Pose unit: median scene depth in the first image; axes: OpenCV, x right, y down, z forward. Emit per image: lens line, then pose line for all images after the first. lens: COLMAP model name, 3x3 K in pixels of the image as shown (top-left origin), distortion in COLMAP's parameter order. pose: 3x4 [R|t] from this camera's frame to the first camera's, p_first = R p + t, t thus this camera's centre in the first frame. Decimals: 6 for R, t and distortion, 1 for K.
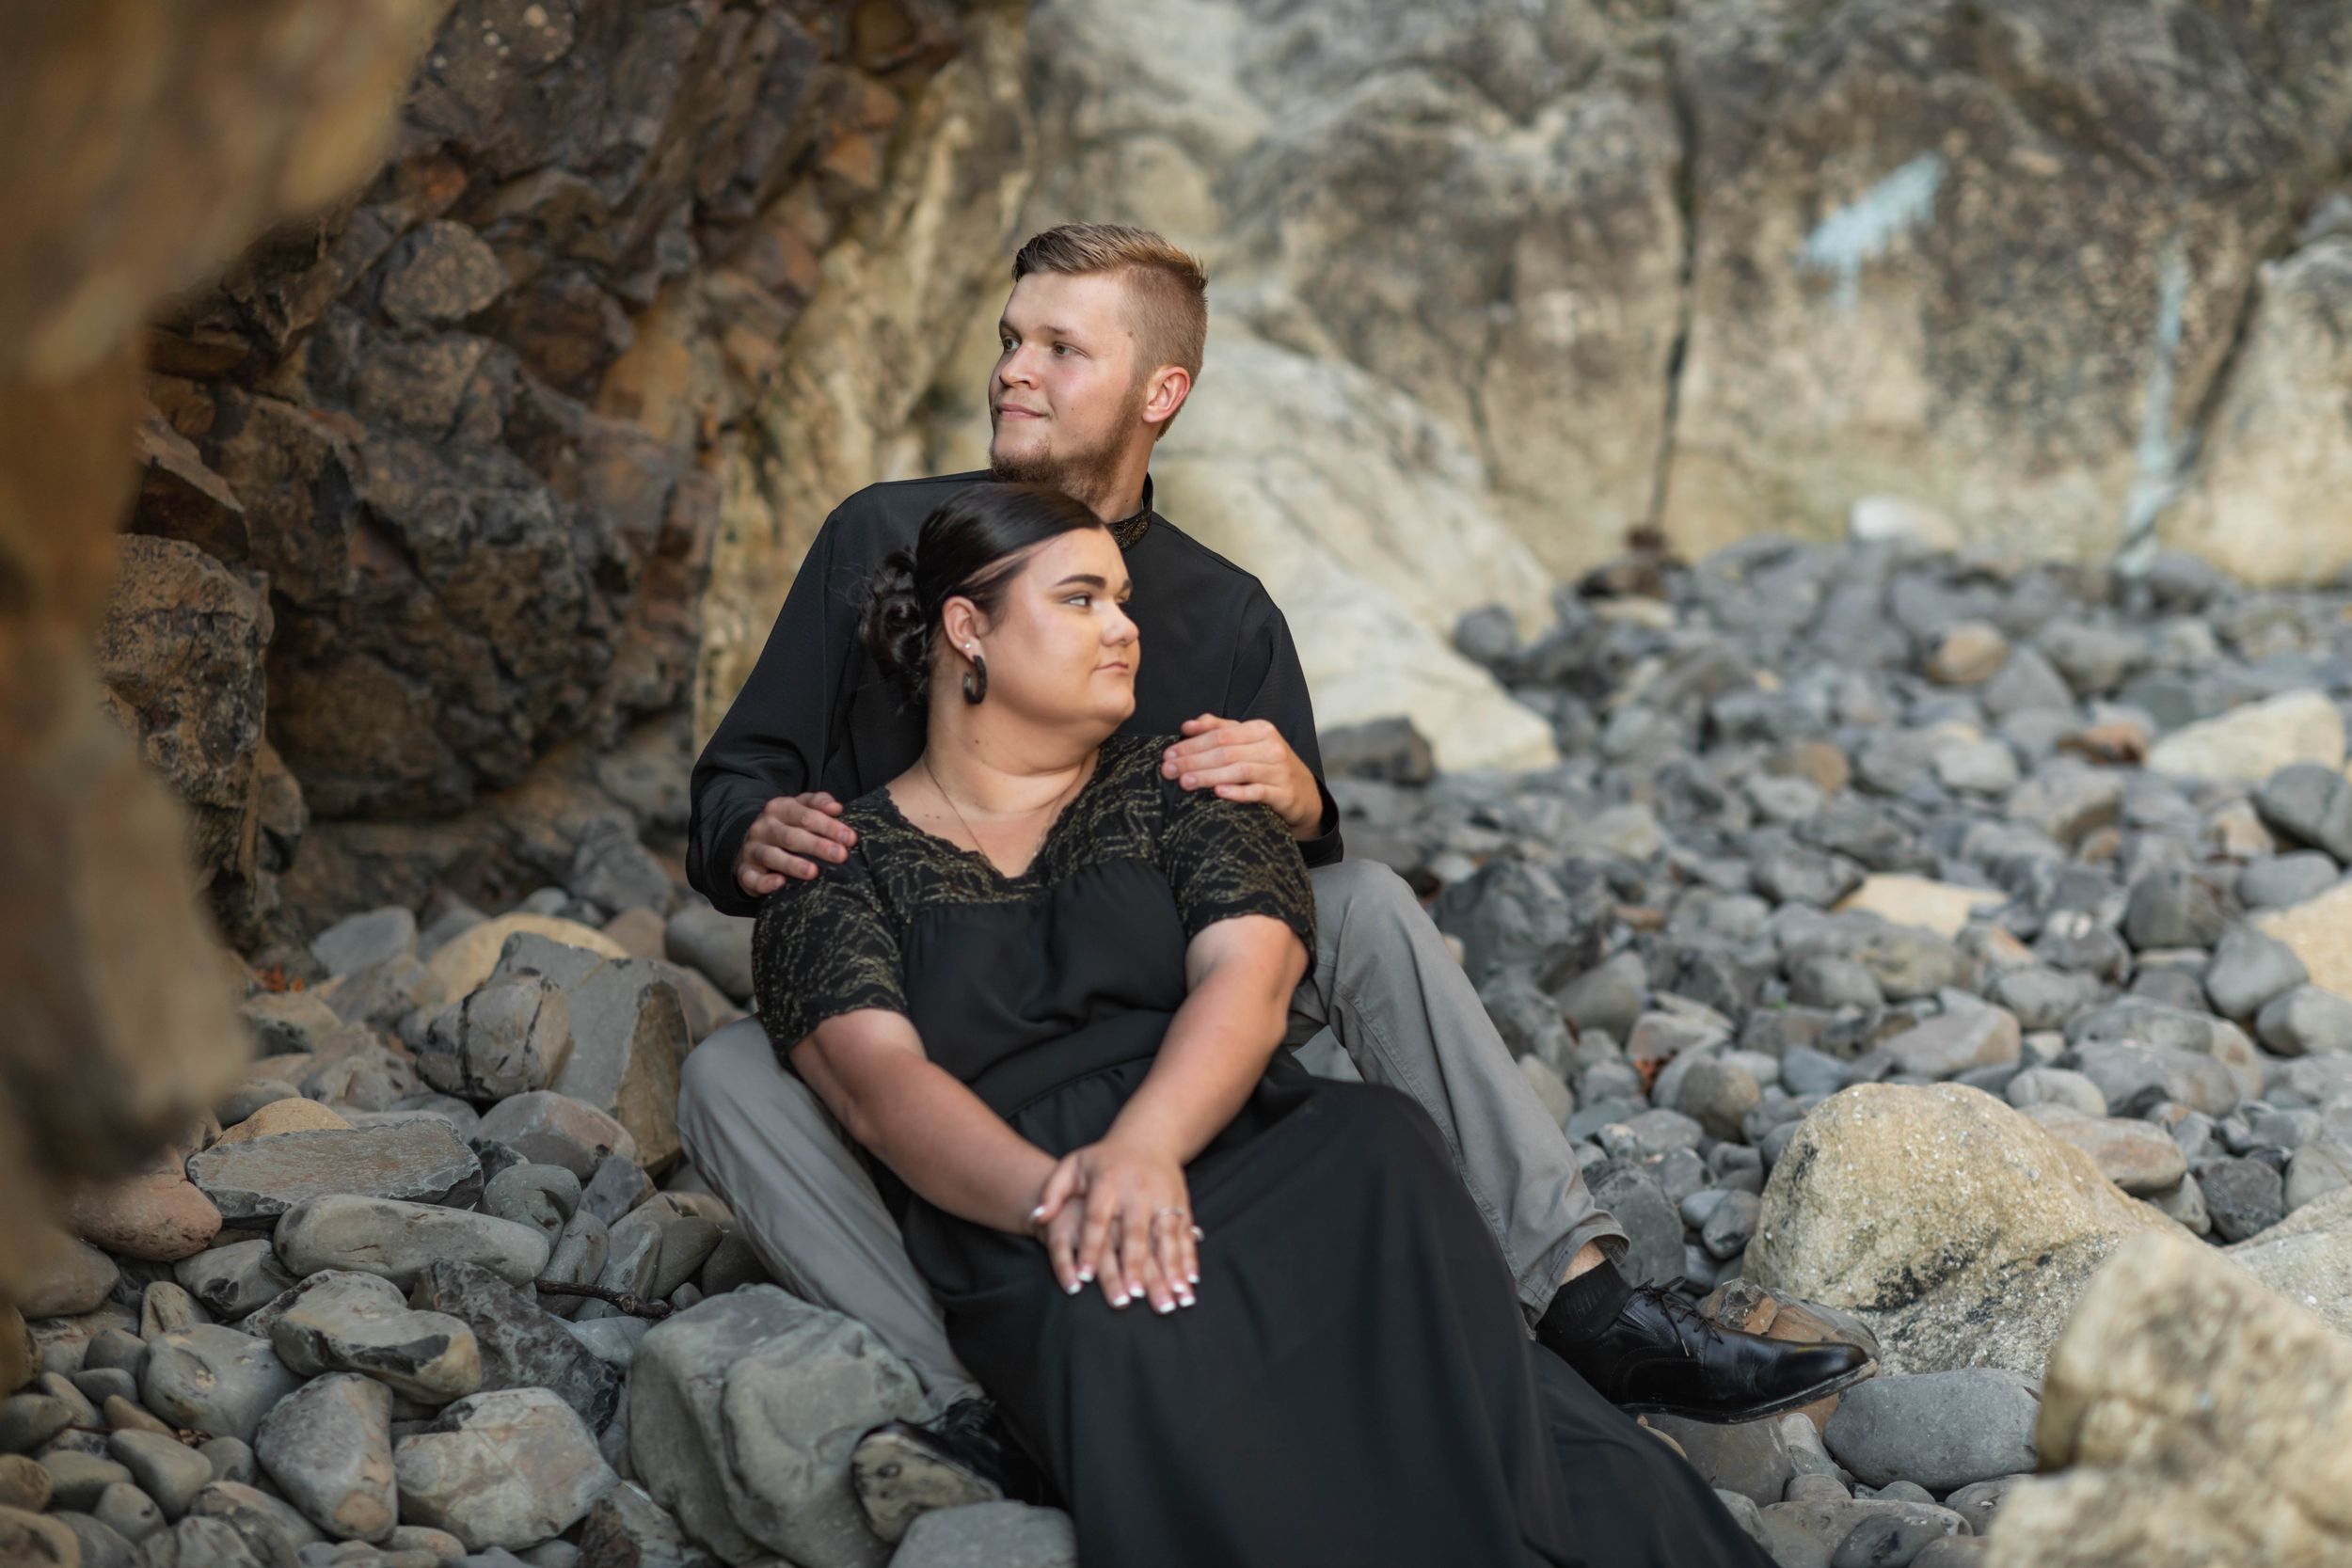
lens RADIAL K [[5742.7, 0, 1176.0], [0, 5742.7, 784.0], [0, 0, 1]] dist [0.008428, 0.009087]
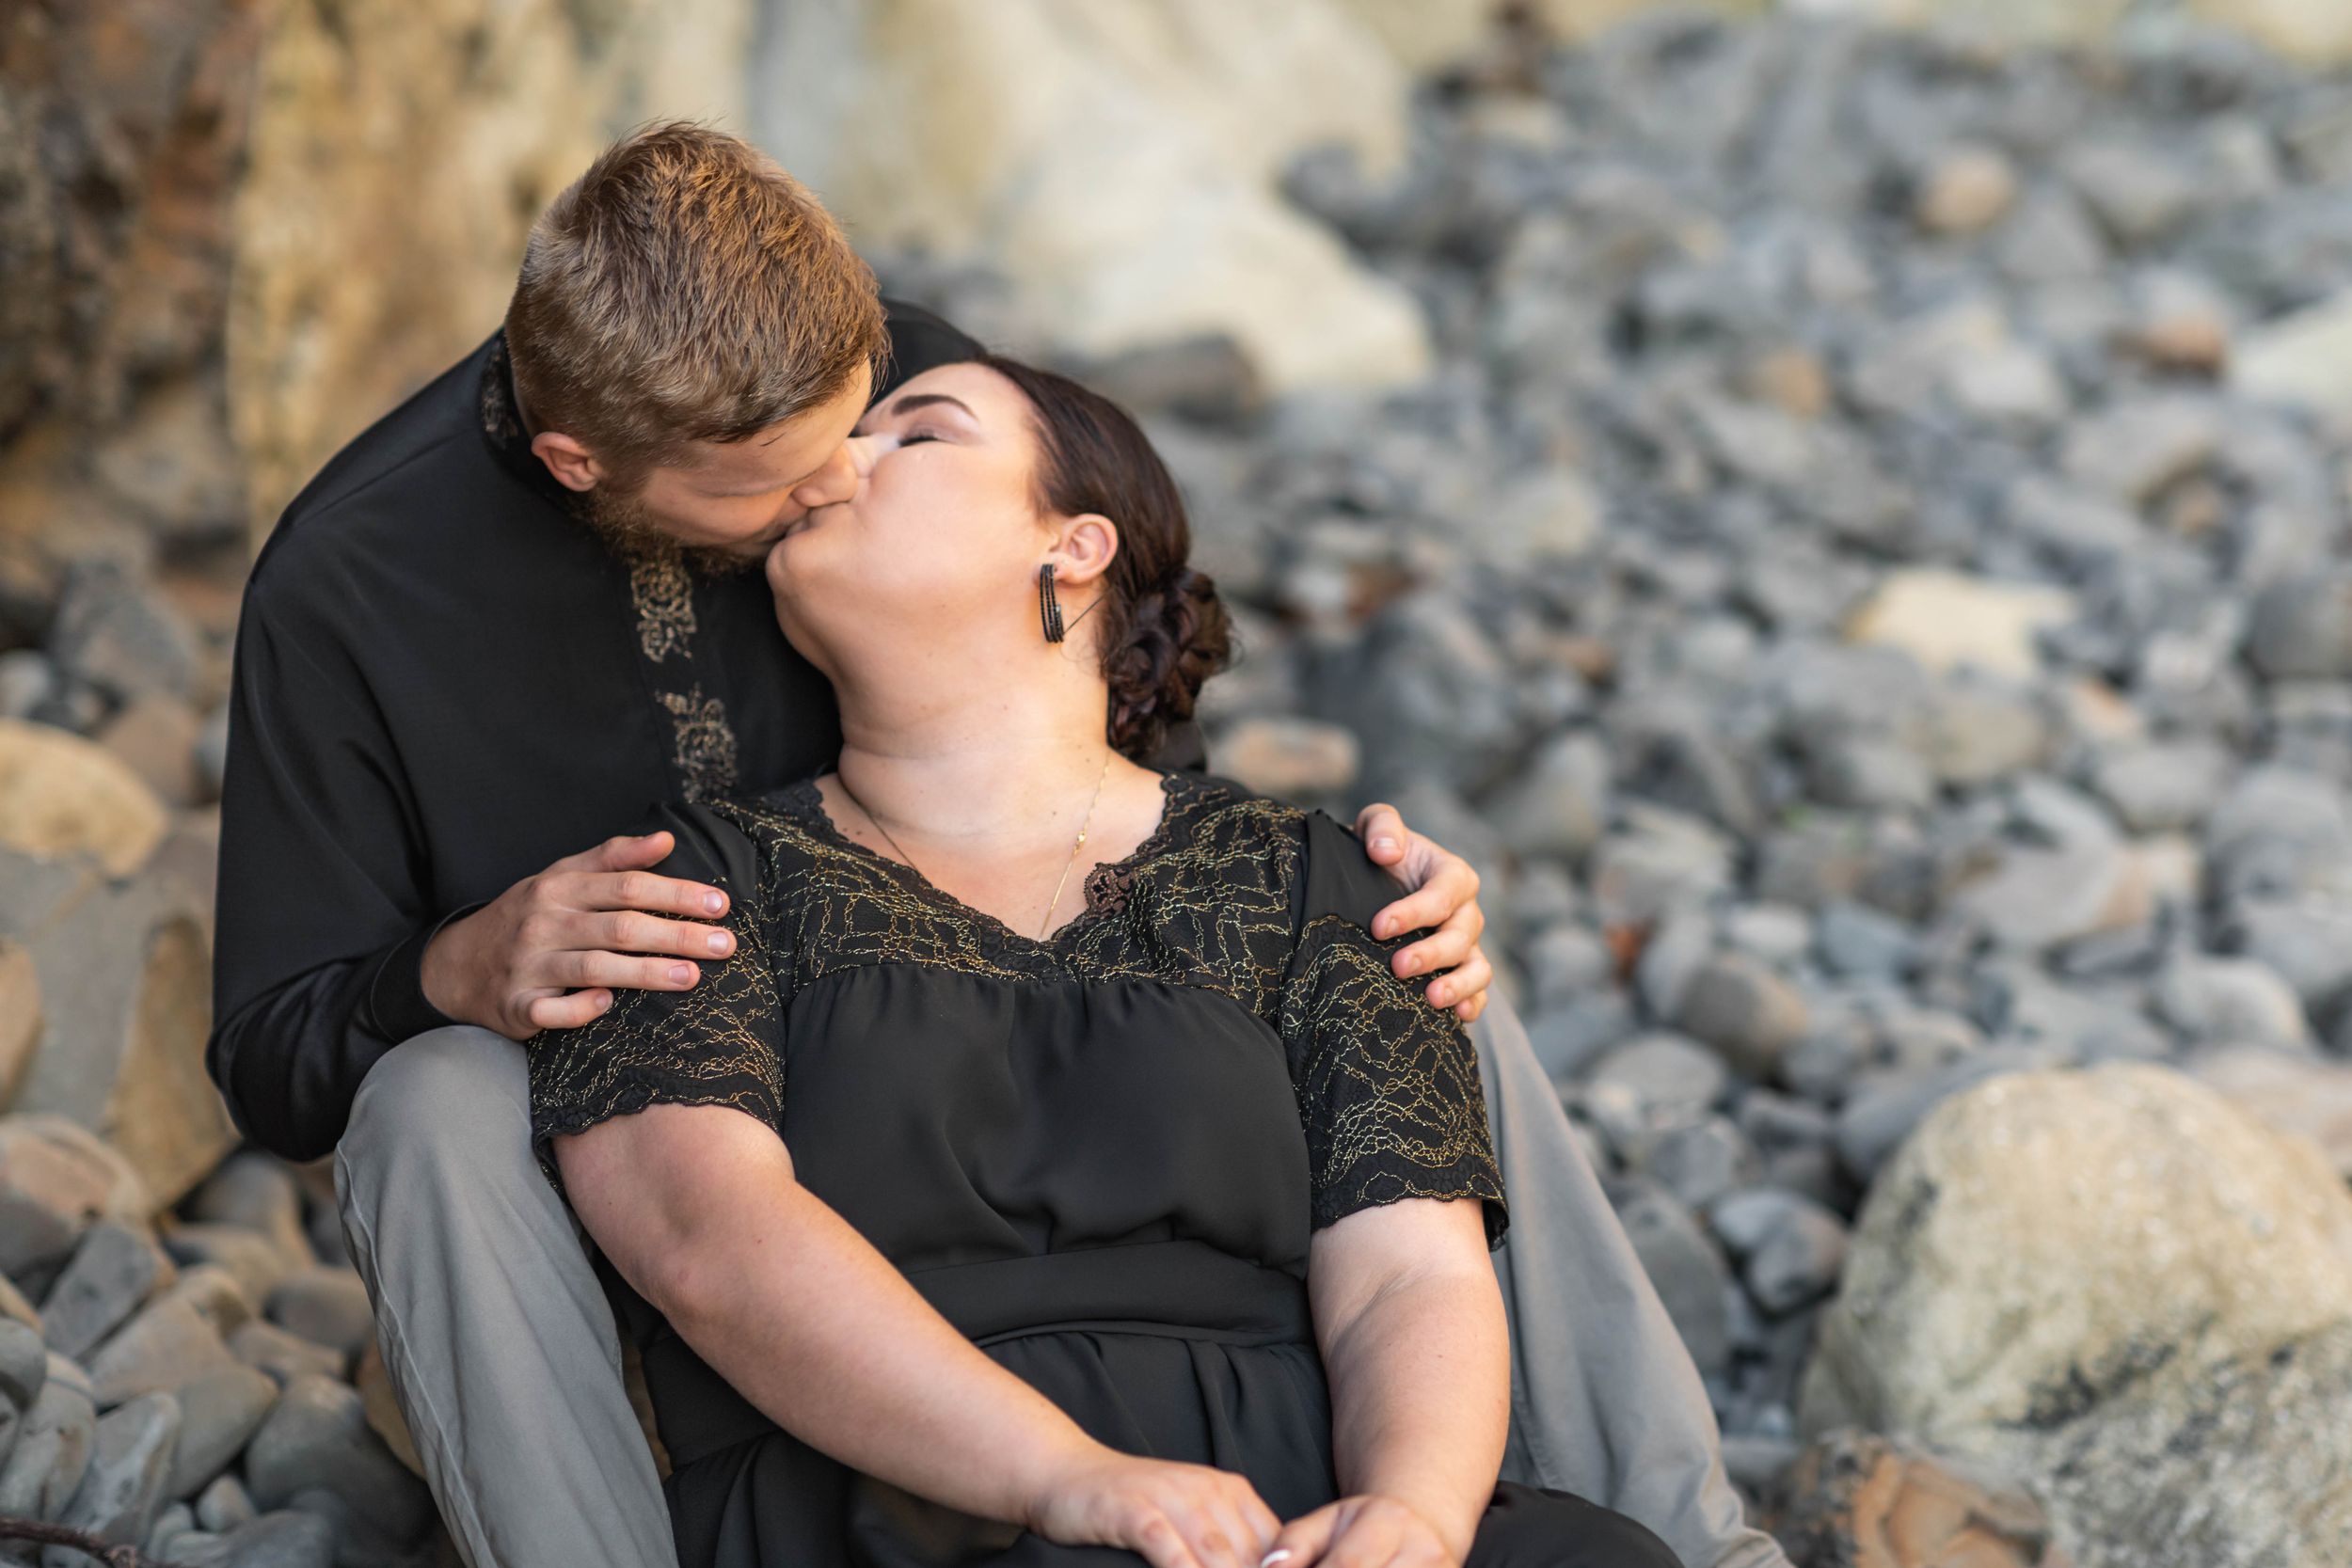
lens RADIAL K [[5906.0, 0, 1254.3], [0, 5906.0, 782.9], [0, 0, 1]] dist [-0.030459, -0.223052]
pose [[0.997132, -0.016747, 0.073805, -0.014021], [0.006118, 0.989855, 0.141950, -0.066543], [-0.075433, -0.141092, 0.987118, 0.282695]]
